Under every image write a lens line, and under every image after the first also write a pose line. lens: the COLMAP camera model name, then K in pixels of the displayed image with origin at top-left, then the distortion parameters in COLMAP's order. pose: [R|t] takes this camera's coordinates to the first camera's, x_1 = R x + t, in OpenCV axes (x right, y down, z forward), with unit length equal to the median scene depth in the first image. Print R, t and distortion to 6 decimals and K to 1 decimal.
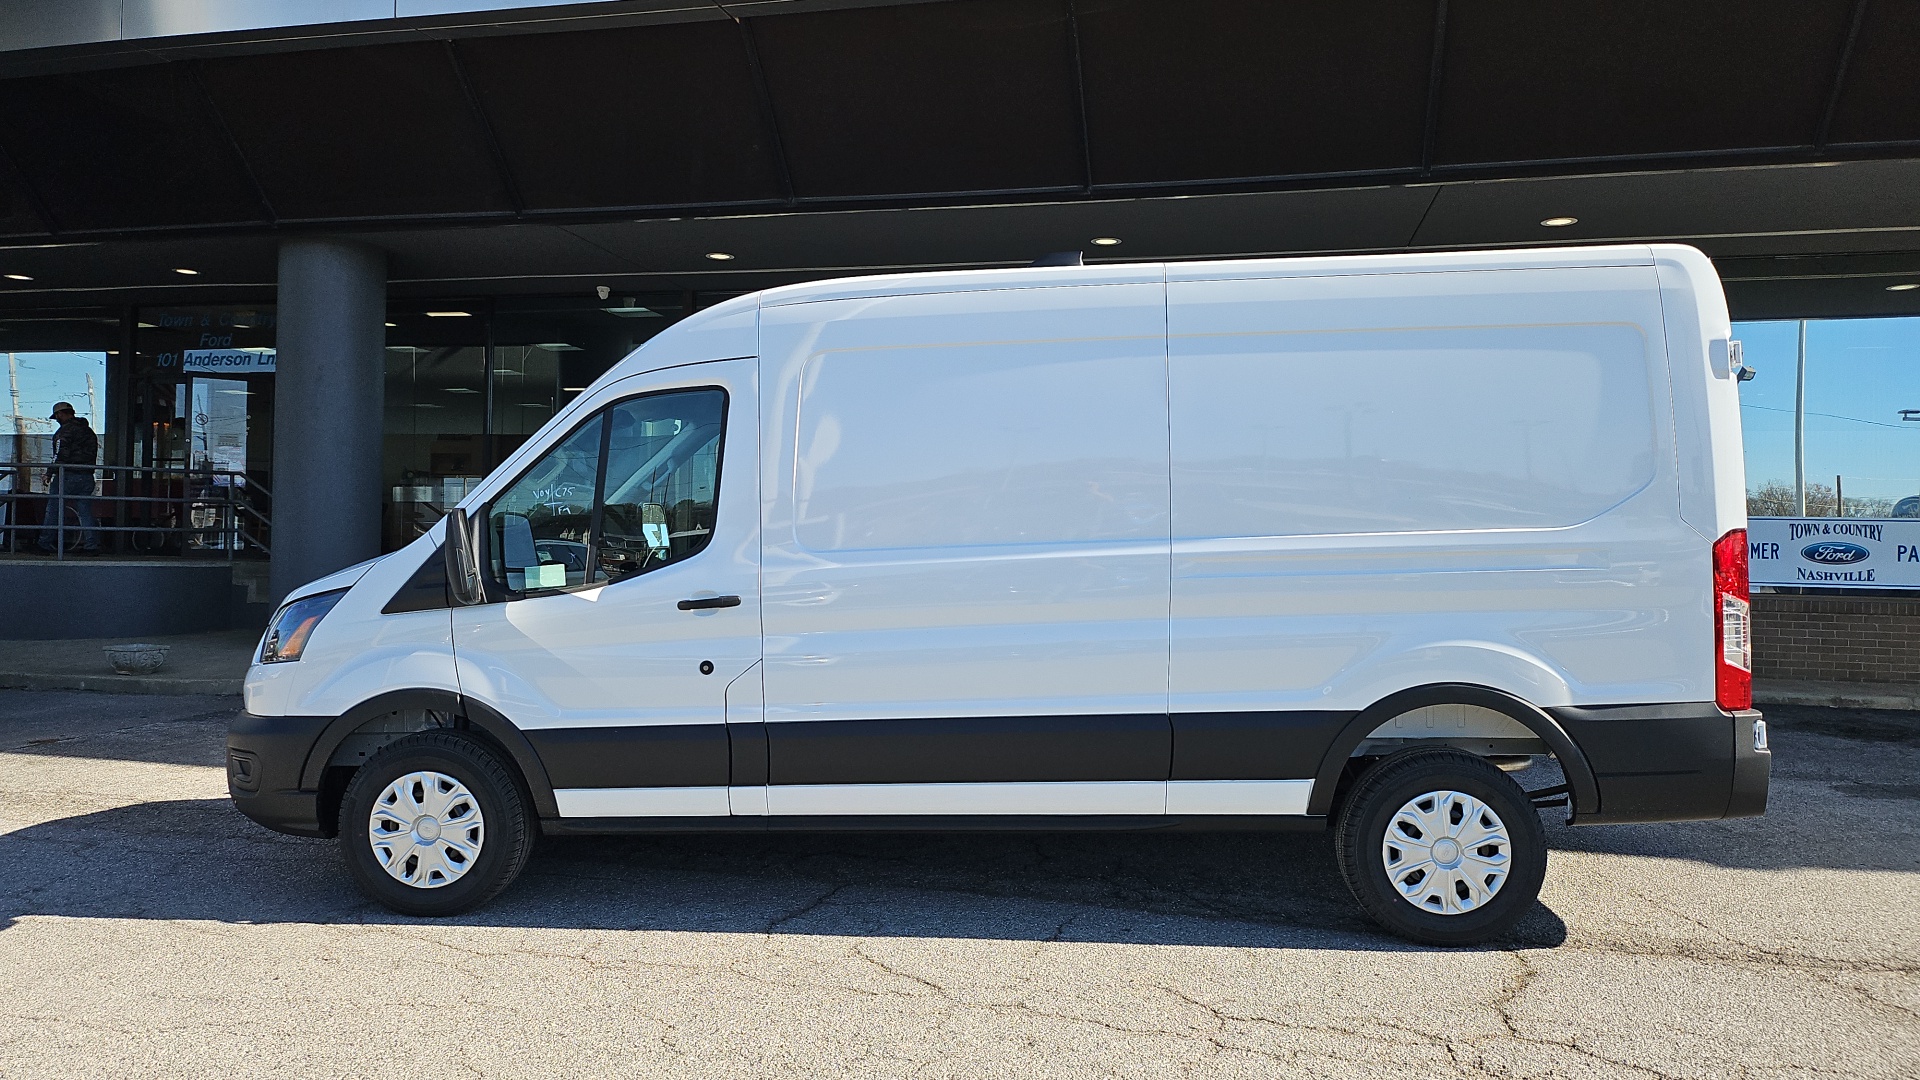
lens RADIAL K [[1396.4, 0, 911.8], [0, 1396.4, 529.8], [0, 0, 1]] dist [-0.009631, -0.014907]
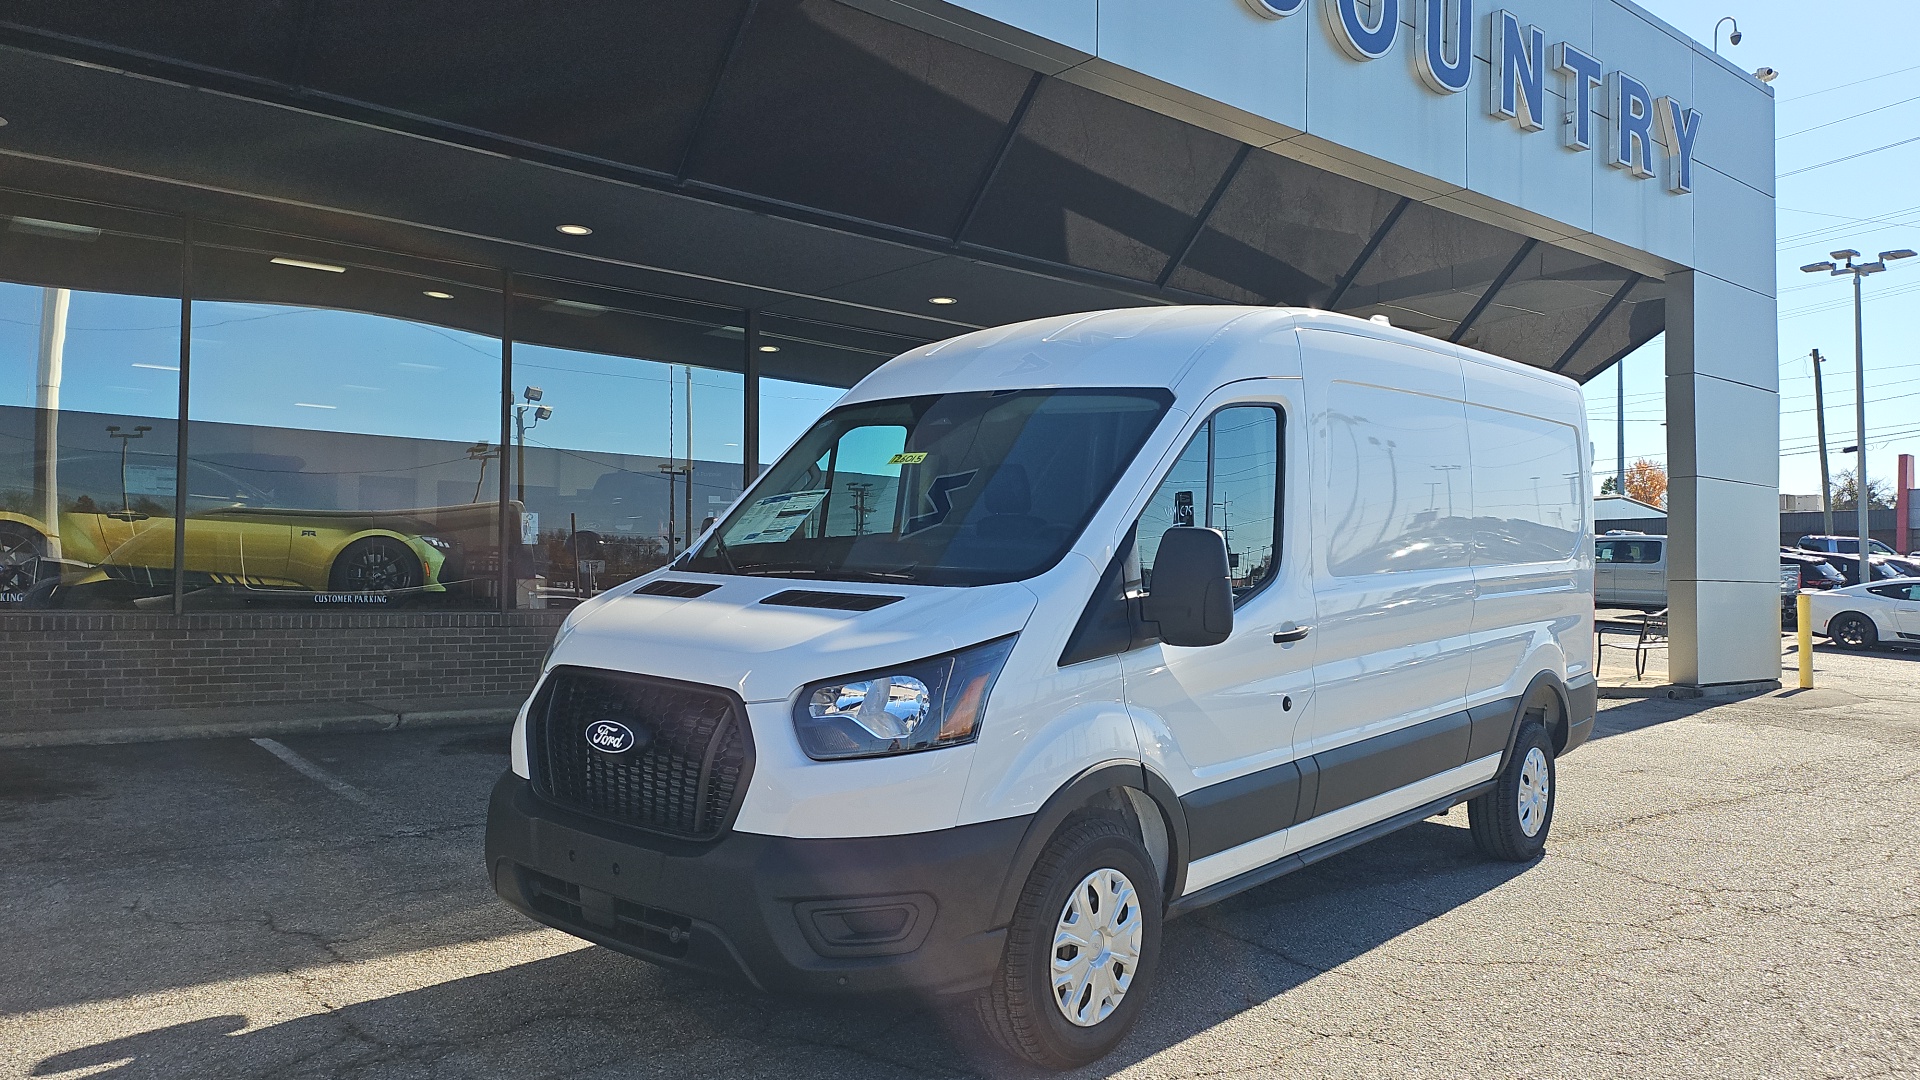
lens RADIAL K [[1396.4, 0, 955.7], [0, 1396.4, 549.1], [0, 0, 1]] dist [-0.009631, -0.014907]
pose [[0.579946, 0.012641, 0.814557, -1.018213], [-0.013317, 0.999893, -0.006036, 0.003857], [-0.814546, -0.007347, 0.580052, 0.622218]]
